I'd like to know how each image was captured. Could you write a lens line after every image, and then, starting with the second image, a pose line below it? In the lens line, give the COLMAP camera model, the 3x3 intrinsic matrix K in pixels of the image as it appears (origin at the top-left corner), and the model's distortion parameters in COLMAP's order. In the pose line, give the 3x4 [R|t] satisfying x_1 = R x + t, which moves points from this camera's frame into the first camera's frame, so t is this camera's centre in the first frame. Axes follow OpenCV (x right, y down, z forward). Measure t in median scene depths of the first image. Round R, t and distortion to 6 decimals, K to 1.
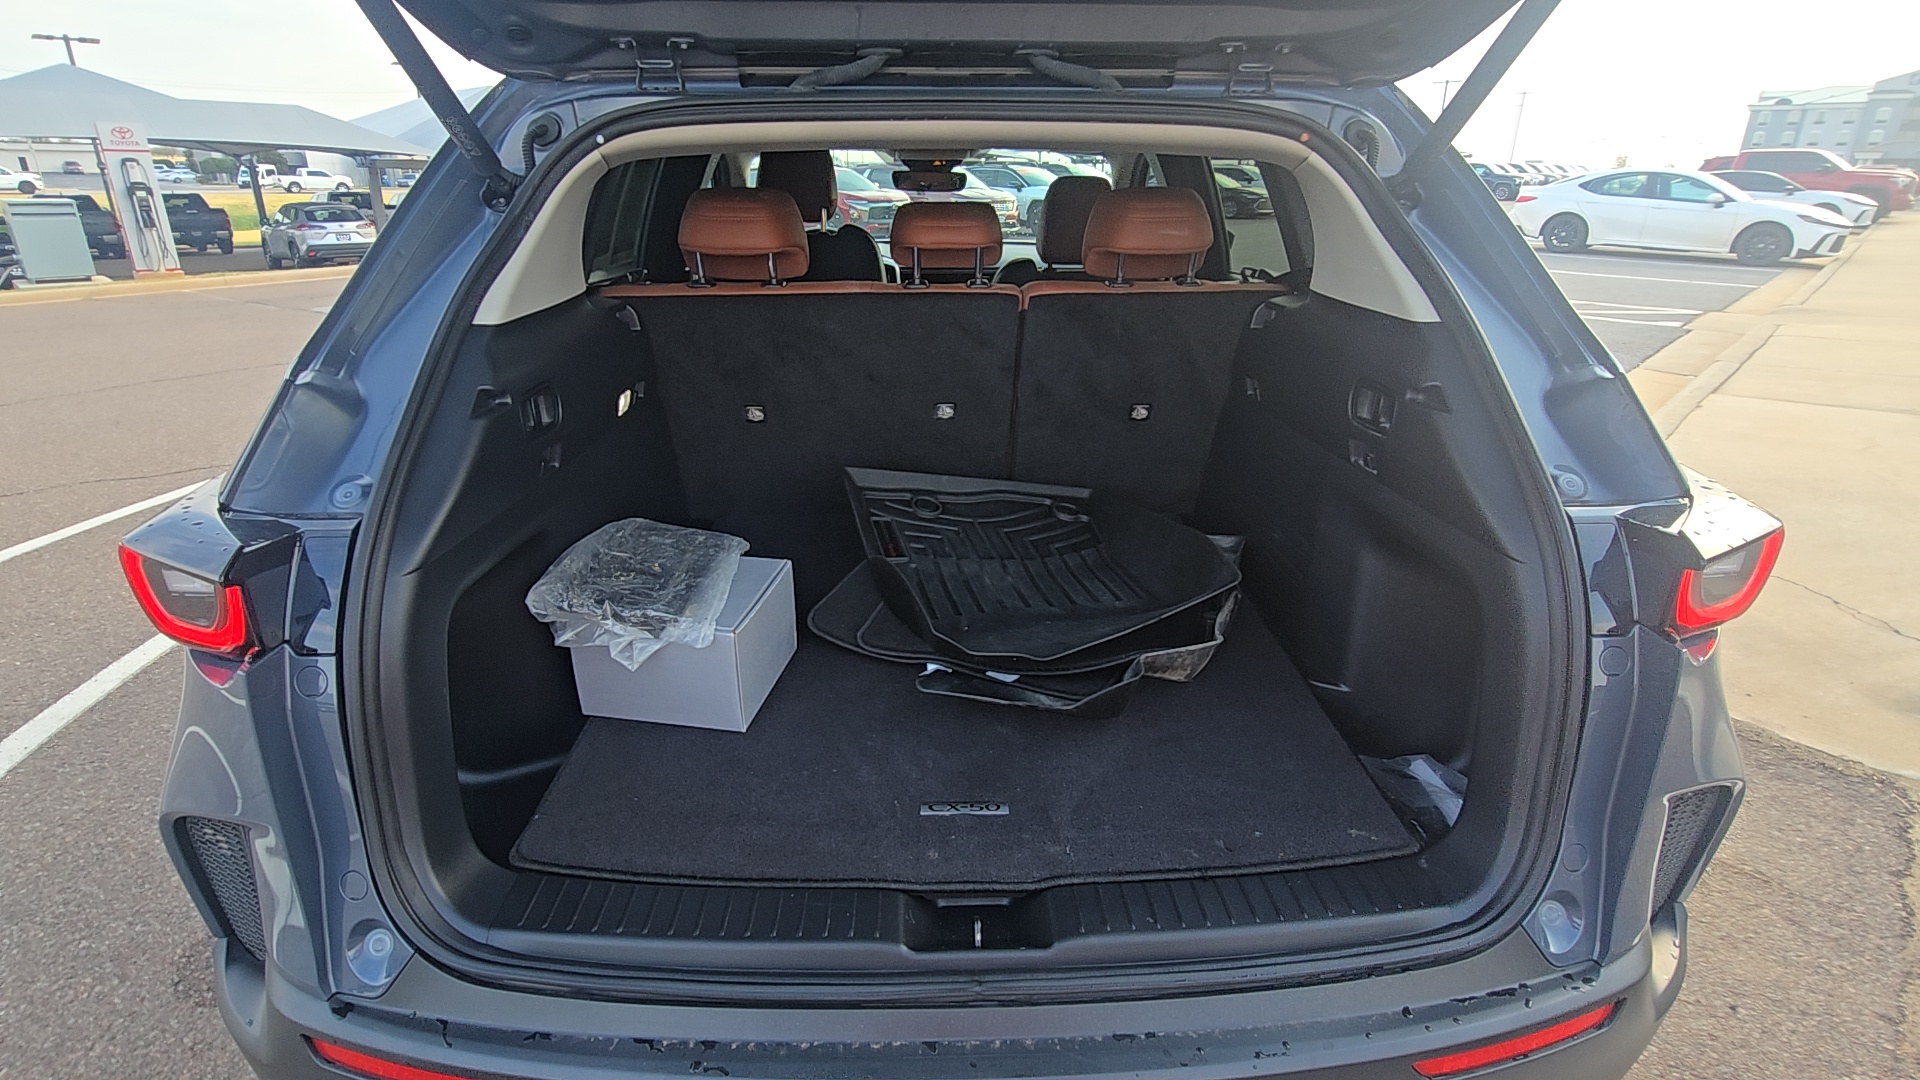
lens RADIAL K [[973.3, 0, 953.0], [0, 973.3, 539.2], [0, 0, 1]] dist [0.000752, 0.001408]
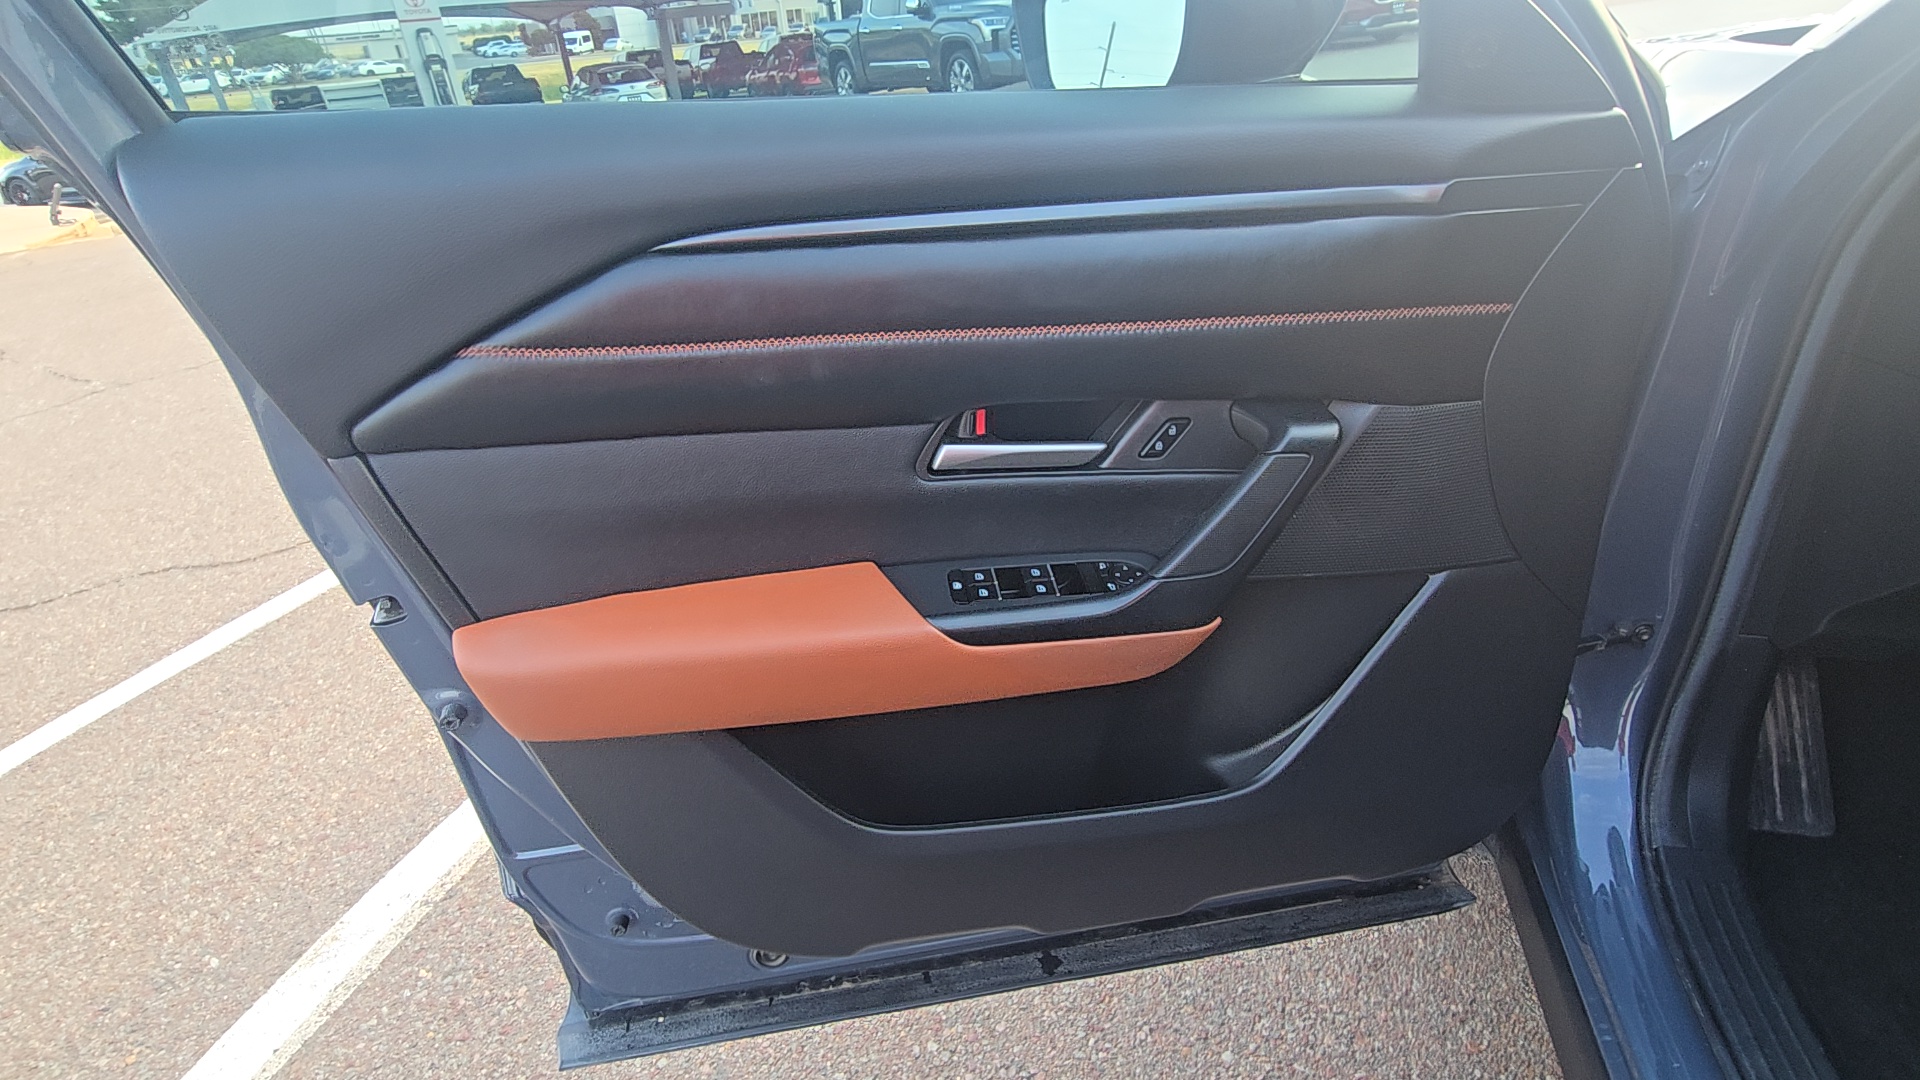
lens RADIAL K [[973.3, 0, 952.3], [0, 973.3, 531.1], [0, 0, 1]] dist [0.000752, 0.001408]
pose [[0.961875, 0.045670, -0.269650, -0.054993], [-0.005205, 0.988837, 0.148910, -0.037710], [0.273440, -0.141829, 0.951375, 0.123783]]
